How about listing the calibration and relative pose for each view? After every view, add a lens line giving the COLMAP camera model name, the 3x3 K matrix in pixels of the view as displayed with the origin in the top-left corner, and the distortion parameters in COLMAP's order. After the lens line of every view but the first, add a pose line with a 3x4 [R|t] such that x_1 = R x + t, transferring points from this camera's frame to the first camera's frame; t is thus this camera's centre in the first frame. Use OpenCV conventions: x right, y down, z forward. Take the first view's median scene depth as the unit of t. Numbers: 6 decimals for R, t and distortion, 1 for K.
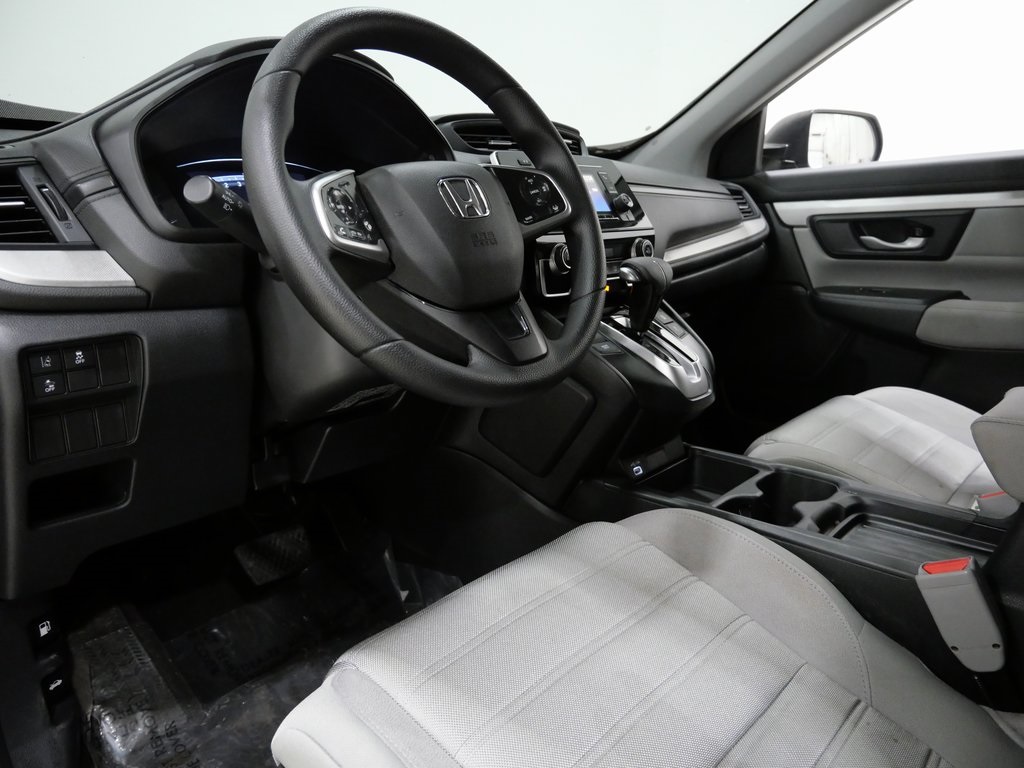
lens RADIAL K [[744.8, 0, 511.2], [0, 744.8, 385.8], [0, 0, 1]] dist [-0.031360, 0.014521]
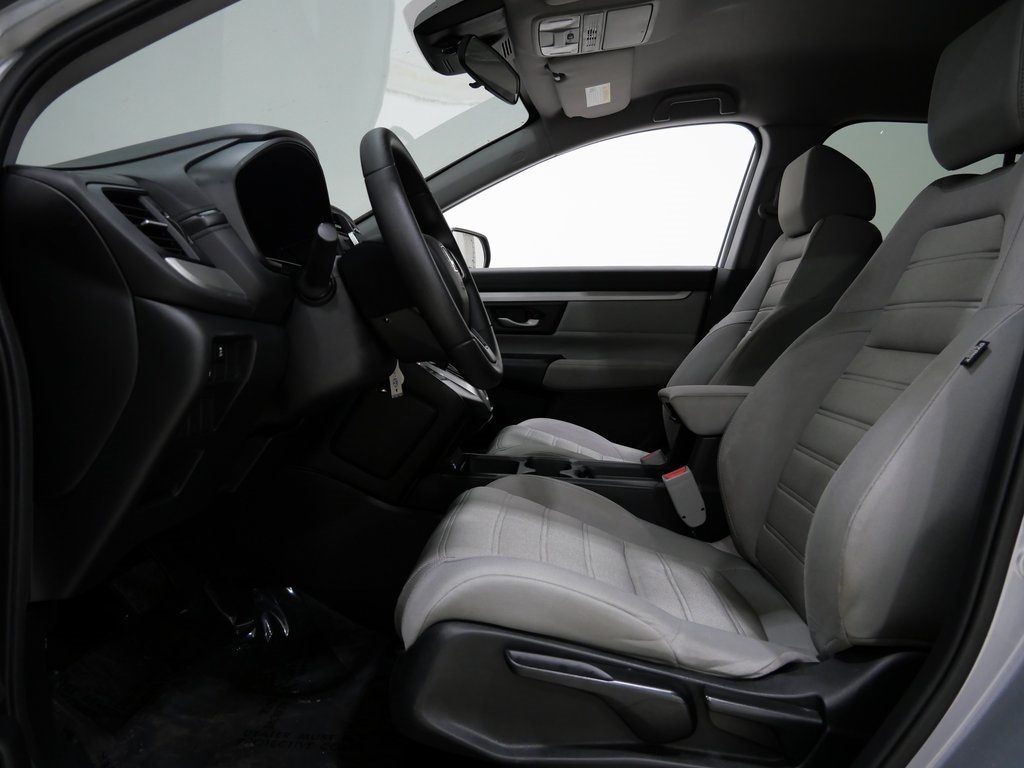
lens RADIAL K [[744.8, 0, 509.6], [0, 744.8, 383.5], [0, 0, 1]] dist [-0.031360, 0.014521]
pose [[0.789345, -0.012862, 0.613816, -0.422467], [0.102282, 0.988564, -0.110816, 0.089262], [-0.605370, 0.150255, 0.781633, -0.116453]]
